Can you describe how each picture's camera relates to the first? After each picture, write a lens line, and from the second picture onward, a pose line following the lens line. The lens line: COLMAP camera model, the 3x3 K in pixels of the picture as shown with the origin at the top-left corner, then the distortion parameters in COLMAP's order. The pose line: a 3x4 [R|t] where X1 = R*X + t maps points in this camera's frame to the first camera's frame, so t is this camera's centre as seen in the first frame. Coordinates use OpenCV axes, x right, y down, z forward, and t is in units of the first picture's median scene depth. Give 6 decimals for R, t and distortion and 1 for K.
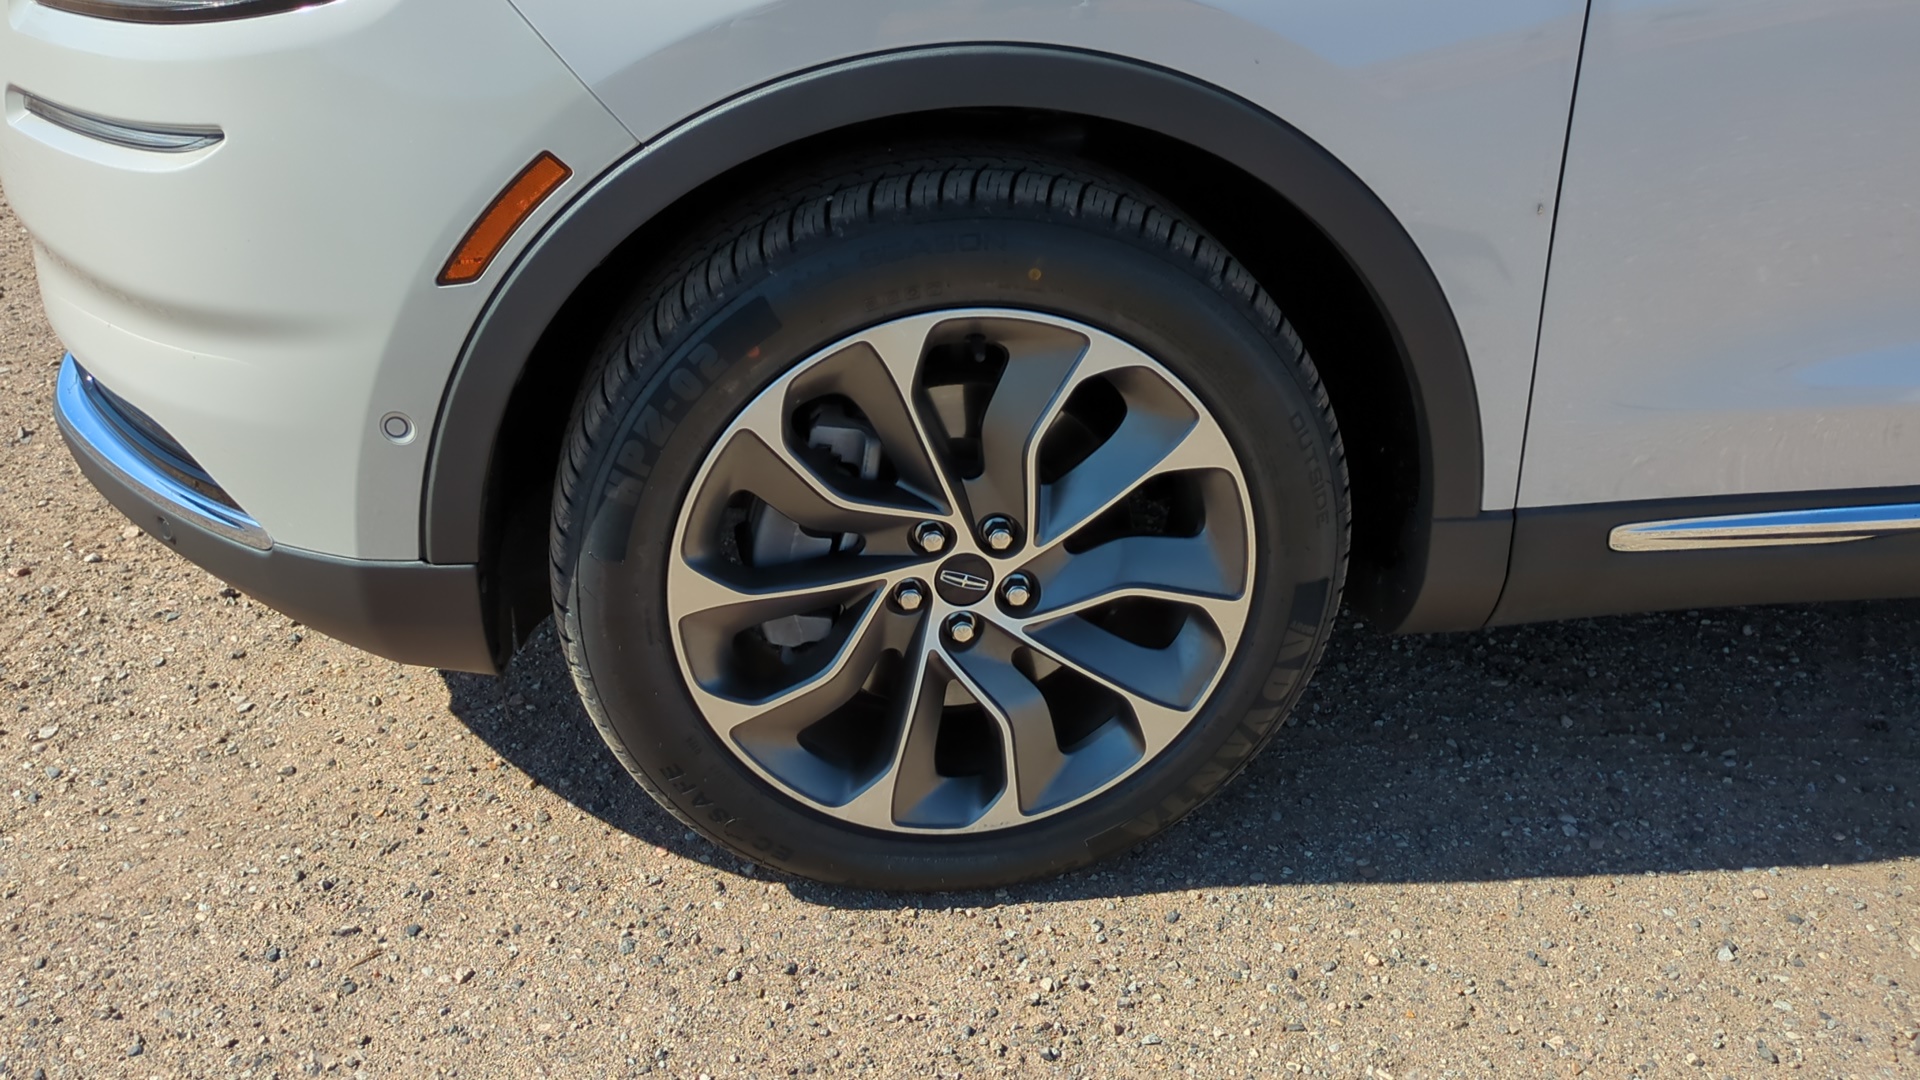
lens RADIAL K [[1640.2, 0, 947.4], [0, 1640.2, 554.9], [0, 0, 1]] dist [0.051876, -0.057327]
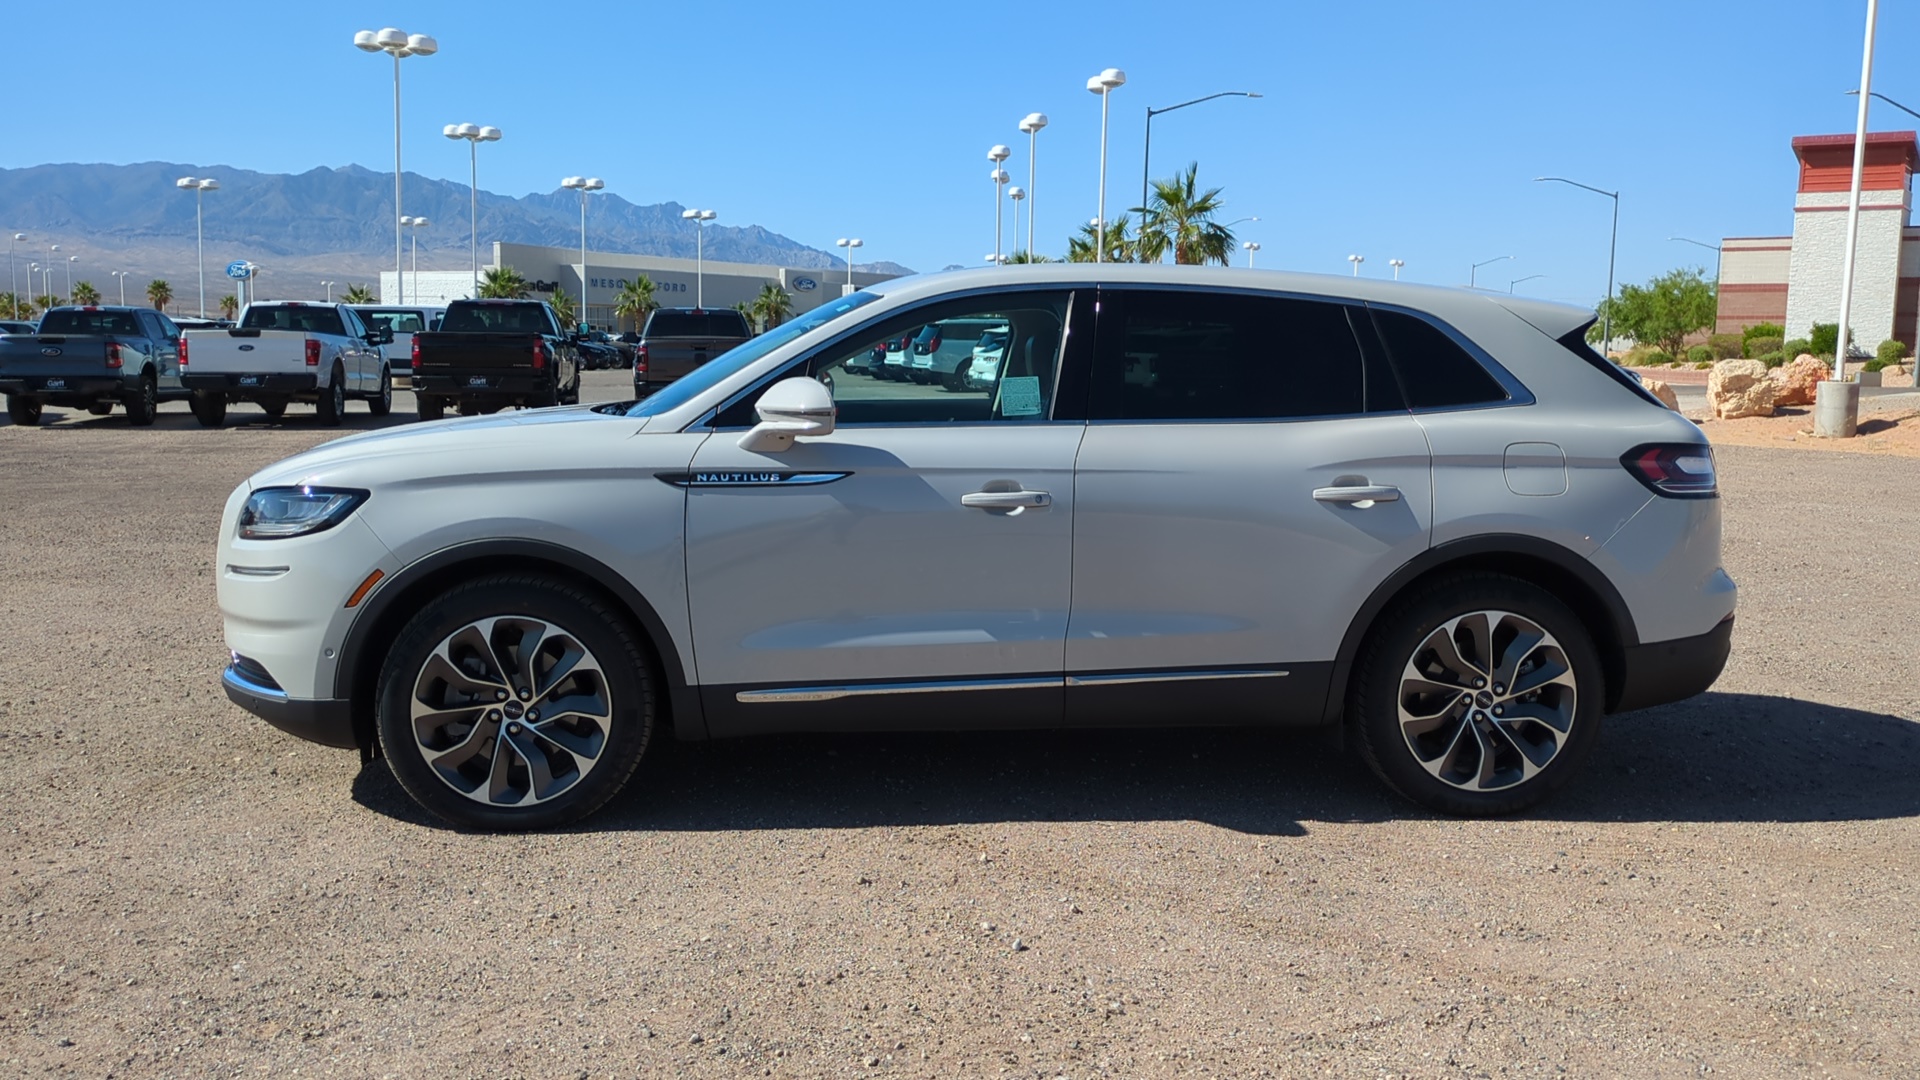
lens RADIAL K [[1640.2, 0, 962.0], [0, 1640.2, 546.8], [0, 0, 1]] dist [0.051876, -0.057327]
pose [[0.998936, -0.018652, -0.042171, 0.969252], [0.002918, 0.938279, -0.345867, 0.785339], [0.046019, 0.345376, 0.937335, -1.904837]]
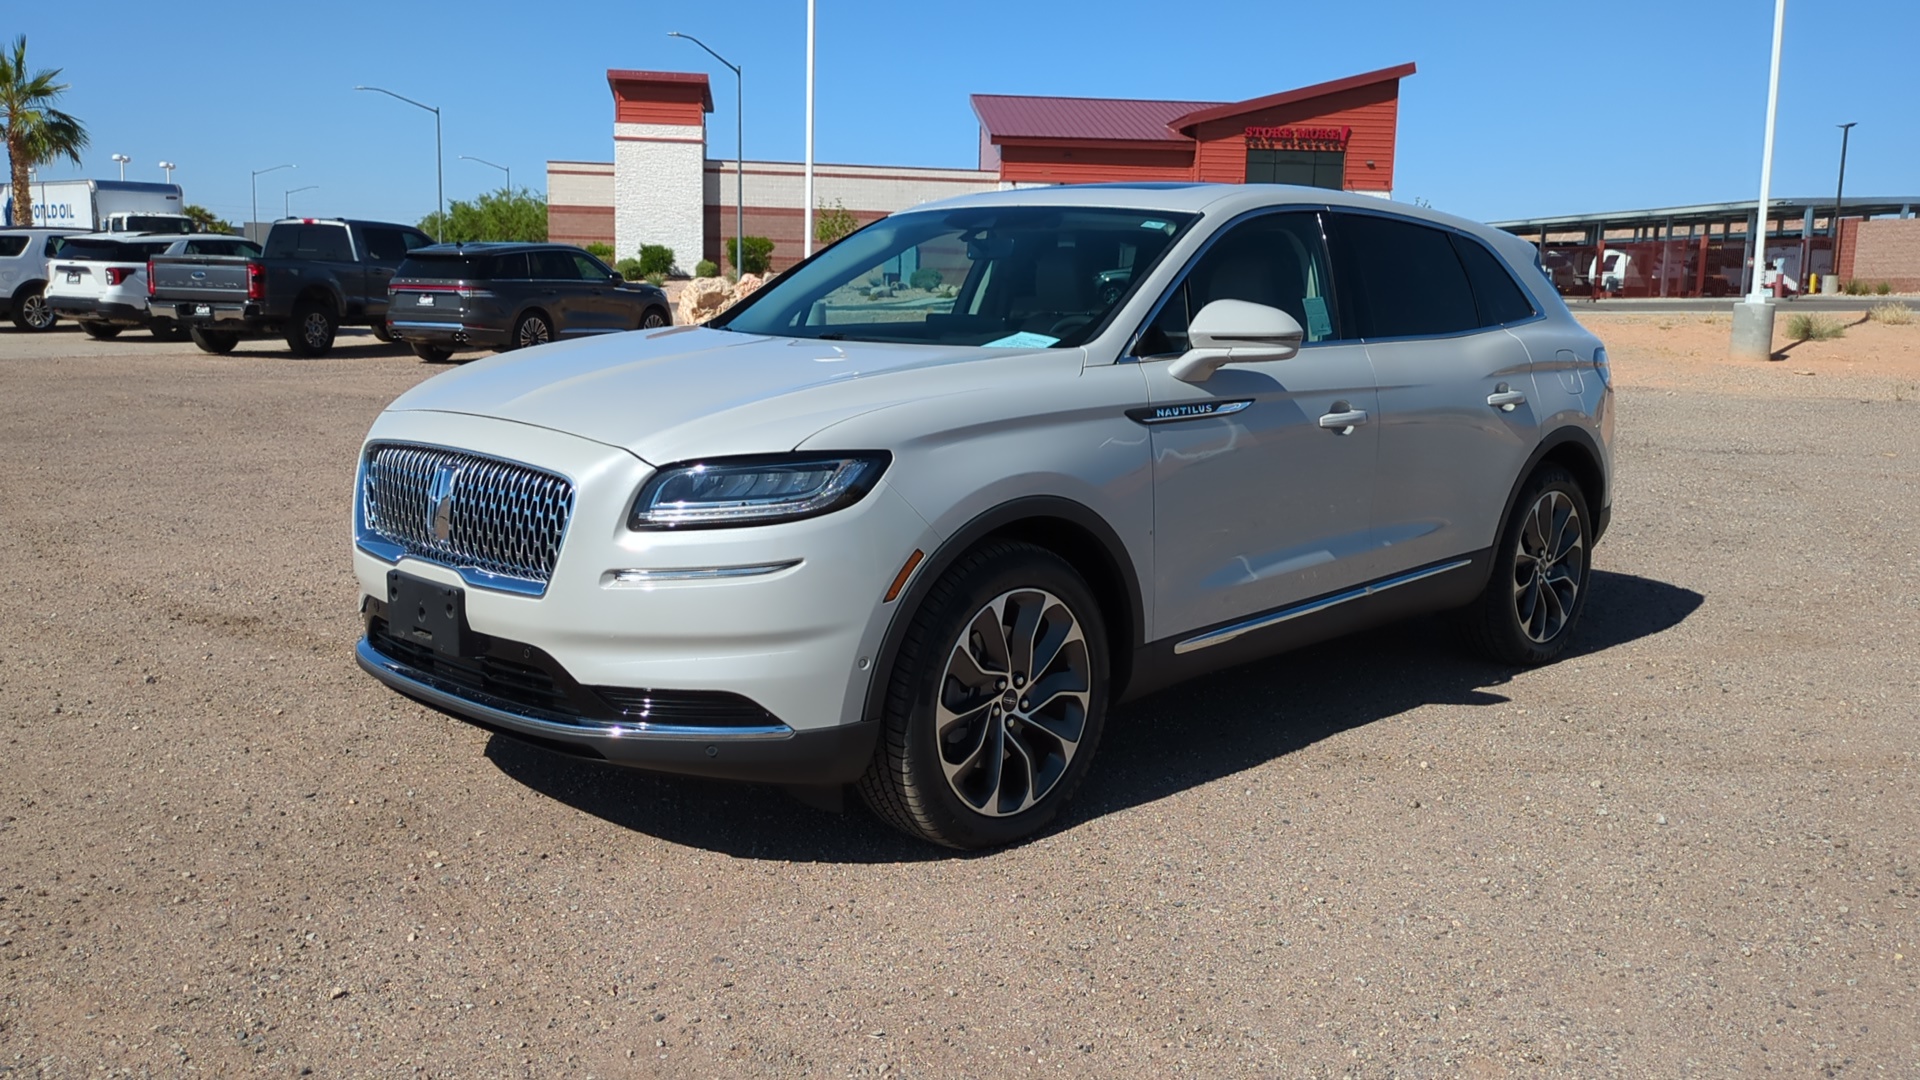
lens RADIAL K [[1640.2, 0, 975.5], [0, 1640.2, 557.2], [0, 0, 1]] dist [0.051876, -0.057327]
pose [[0.779742, -0.123781, 0.613744, -1.567183], [0.292929, 0.938481, -0.182882, 0.257008], [-0.553350, 0.322384, 0.768032, -0.993712]]
